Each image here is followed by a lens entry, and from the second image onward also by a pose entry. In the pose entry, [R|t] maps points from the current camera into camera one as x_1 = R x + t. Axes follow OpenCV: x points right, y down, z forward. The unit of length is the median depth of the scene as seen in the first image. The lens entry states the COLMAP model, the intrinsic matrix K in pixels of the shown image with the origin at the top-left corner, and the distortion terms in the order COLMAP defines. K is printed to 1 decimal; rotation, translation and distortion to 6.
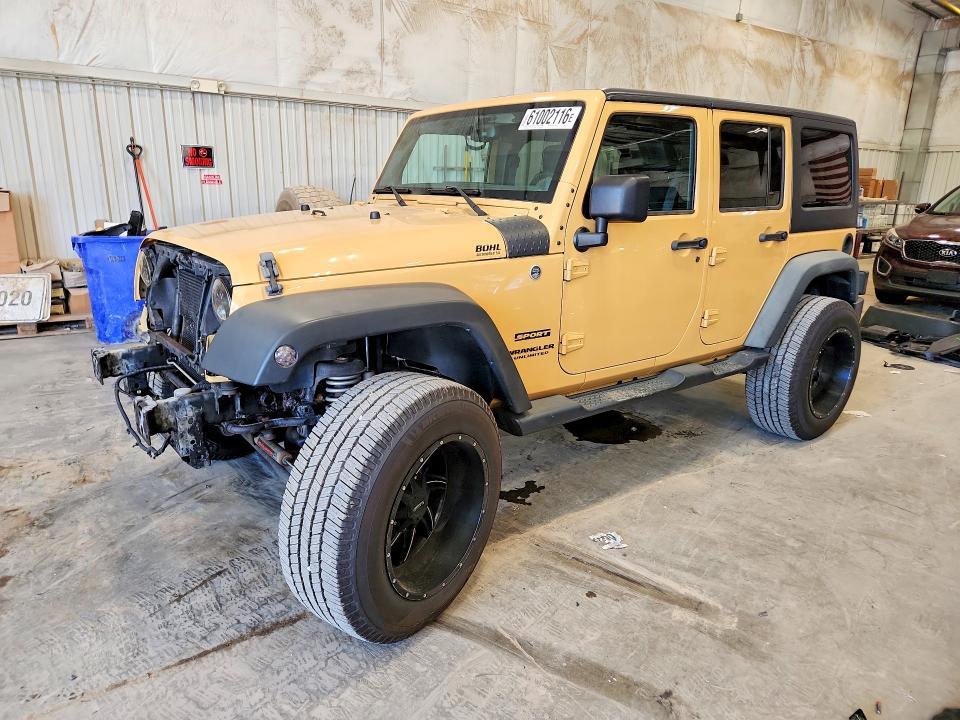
lens RADIAL K [[611.3, 0, 480.0], [0, 611.3, 360.0], [0, 0, 1]] dist [0.007002, 0.001832]
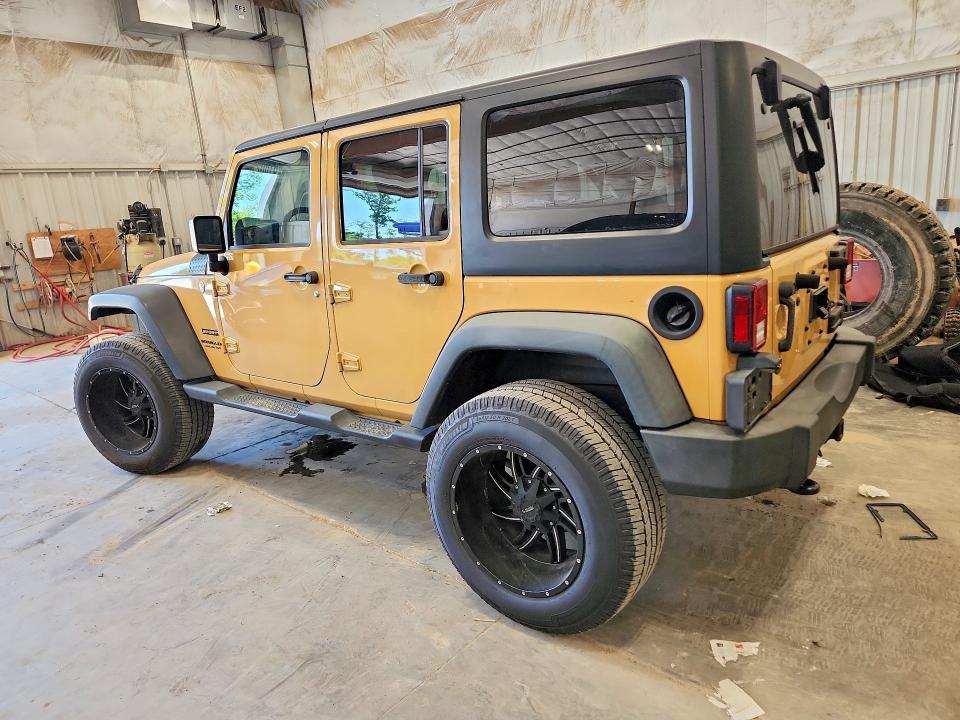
lens RADIAL K [[627.9, 0, 479.9], [0, 627.9, 353.4], [0, 0, 1]] dist [0.018842, -0.000398]
pose [[0.283161, 0.180249, -0.941982, 1.298533], [-0.194200, 0.972610, 0.127732, -0.237708], [0.939205, 0.146764, 0.310410, 0.906106]]
